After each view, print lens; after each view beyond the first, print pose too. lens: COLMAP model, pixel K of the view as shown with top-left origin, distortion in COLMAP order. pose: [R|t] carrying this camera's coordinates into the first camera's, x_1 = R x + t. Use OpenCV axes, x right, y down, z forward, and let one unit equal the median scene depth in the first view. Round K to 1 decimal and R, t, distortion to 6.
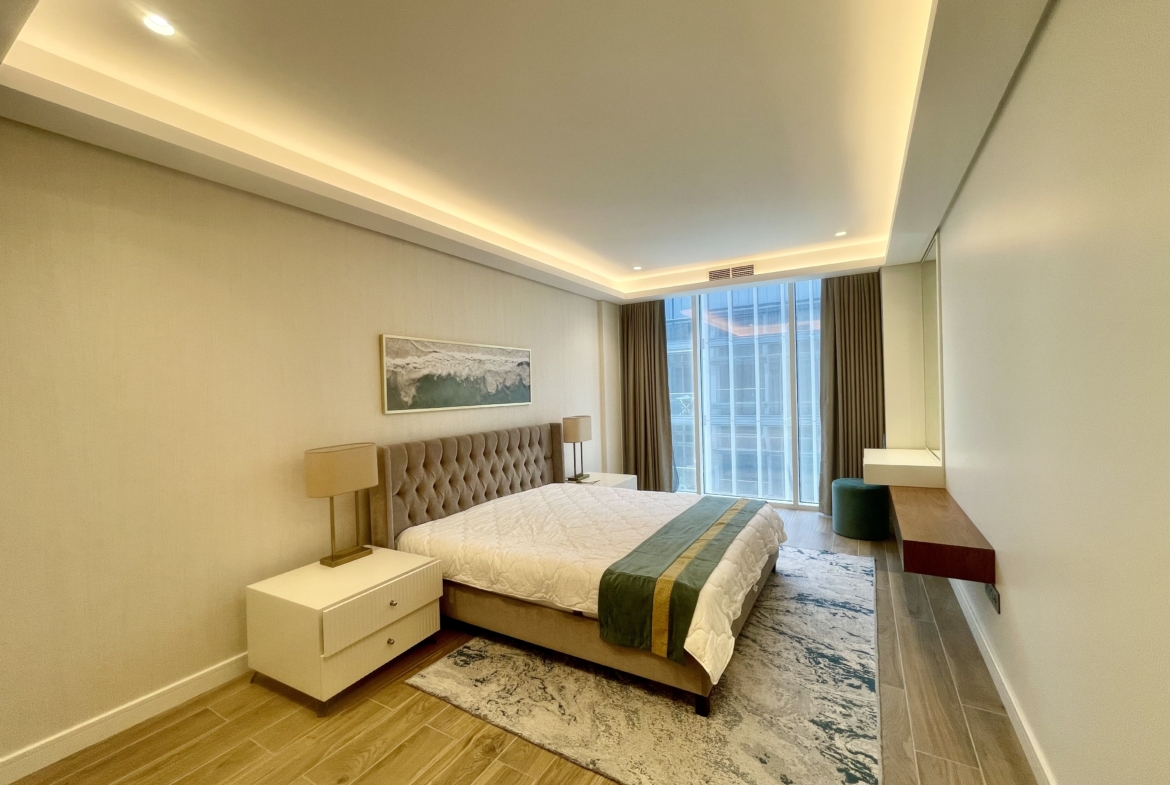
lens RADIAL K [[478.6, 0, 585.5], [0, 478.6, 393.4], [0, 0, 1]] dist [-0.003217, 0.000755]
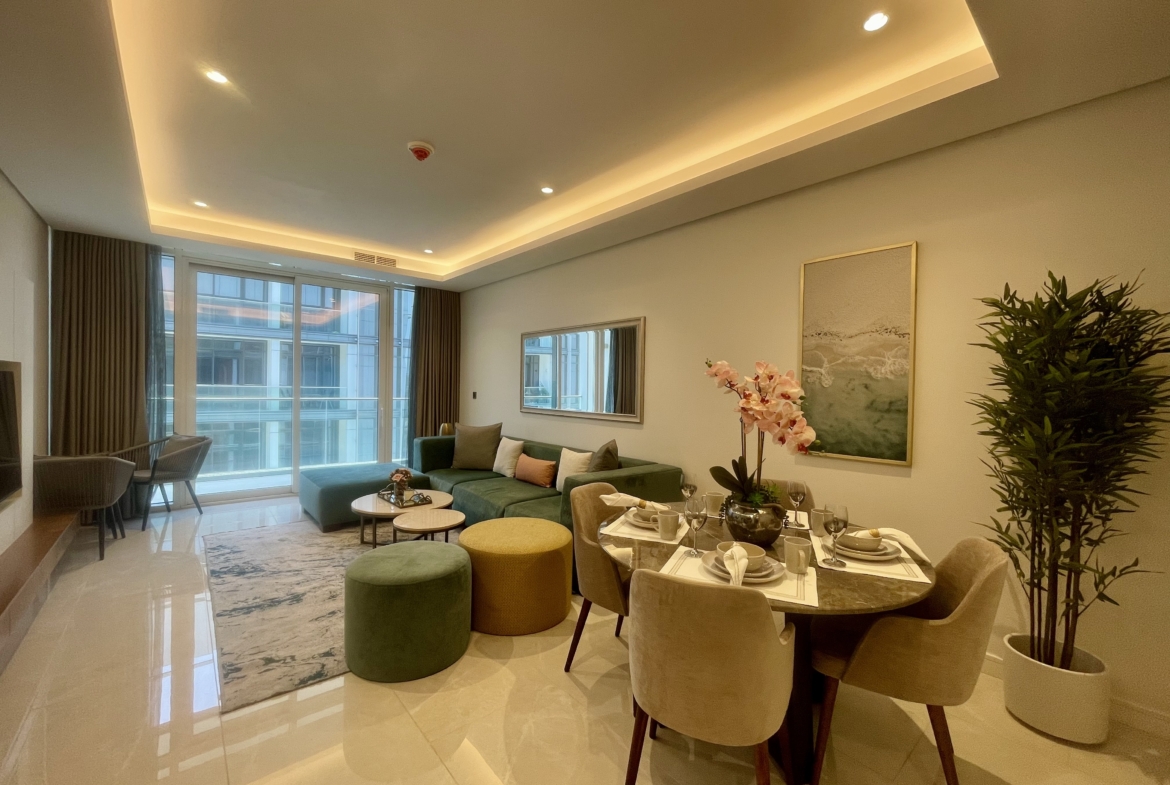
lens RADIAL K [[478.6, 0, 585.3], [0, 478.6, 393.4], [0, 0, 1]] dist [-0.003217, 0.000755]
pose [[-0.333632, 0.031690, -0.942171, 1.255043], [-0.014414, 0.999147, 0.038710, -0.037622], [0.942593, 0.026496, -0.332891, 2.023176]]
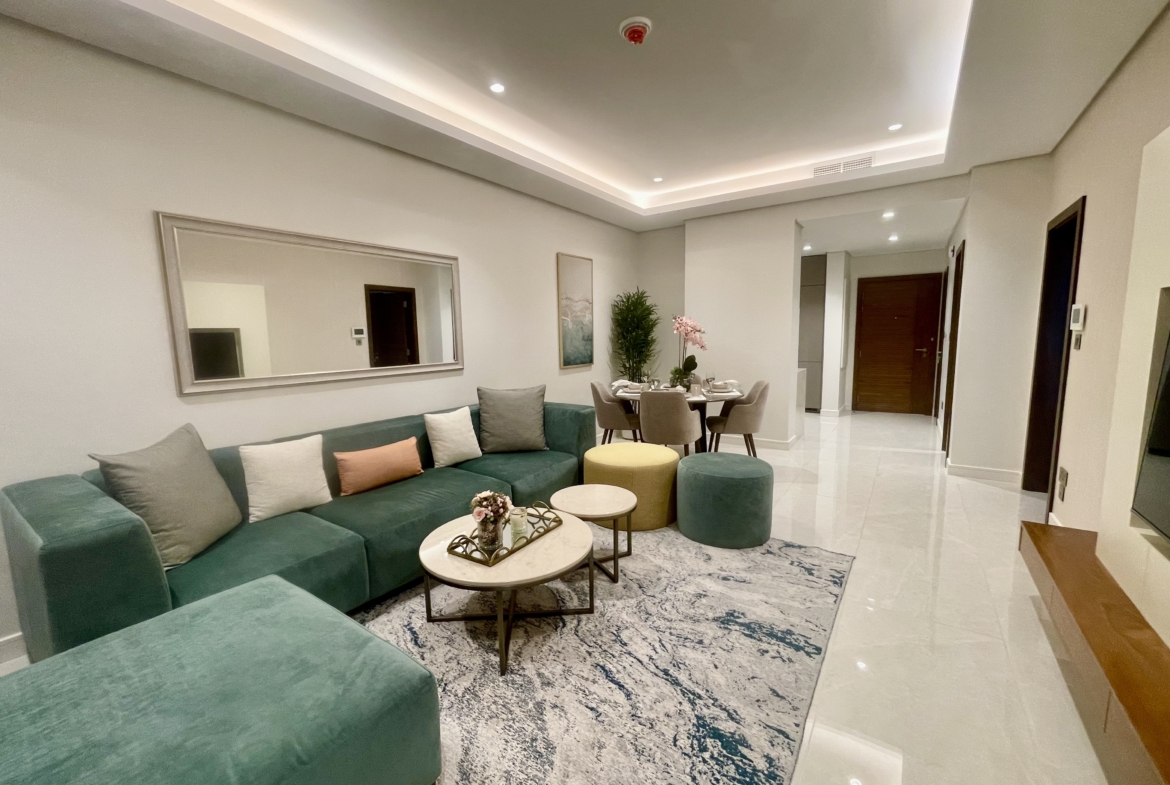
lens RADIAL K [[478.6, 0, 579.7], [0, 478.6, 395.2], [0, 0, 1]] dist [-0.003217, 0.000755]
pose [[0.996906, 0.021907, -0.075490, 0.295013], [-0.012086, 0.991677, 0.128183, -0.002708], [0.077670, -0.126874, 0.988873, 0.328386]]
